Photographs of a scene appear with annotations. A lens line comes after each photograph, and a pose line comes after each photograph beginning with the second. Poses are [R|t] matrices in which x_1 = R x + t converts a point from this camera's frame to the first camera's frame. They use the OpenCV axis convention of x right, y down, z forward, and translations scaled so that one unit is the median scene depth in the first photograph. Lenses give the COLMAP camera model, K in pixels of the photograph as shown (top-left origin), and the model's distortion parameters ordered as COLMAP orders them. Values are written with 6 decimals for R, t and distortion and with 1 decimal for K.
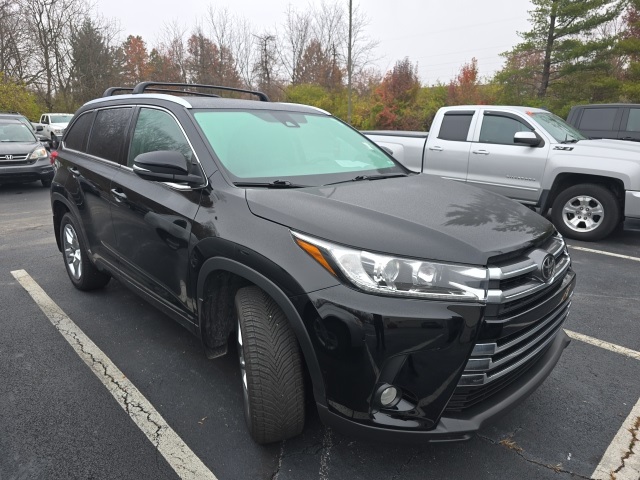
lens RADIAL K [[430.7, 0, 316.0], [0, 430.7, 241.7], [0, 0, 1]] dist [0.011898, 0.001887]
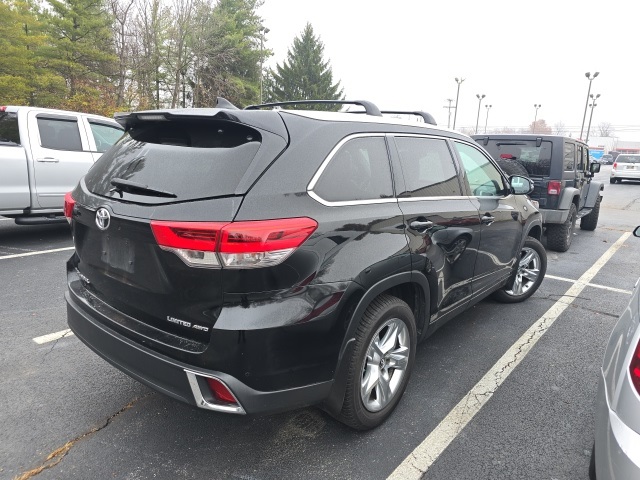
lens RADIAL K [[430.7, 0, 316.0], [0, 430.7, 241.7], [0, 0, 1]] dist [0.011898, 0.001887]
pose [[-0.104160, -0.227528, 0.968185, -1.383079], [0.209359, 0.946651, 0.244991, -0.386663], [-0.972275, 0.228216, -0.050969, 1.373992]]
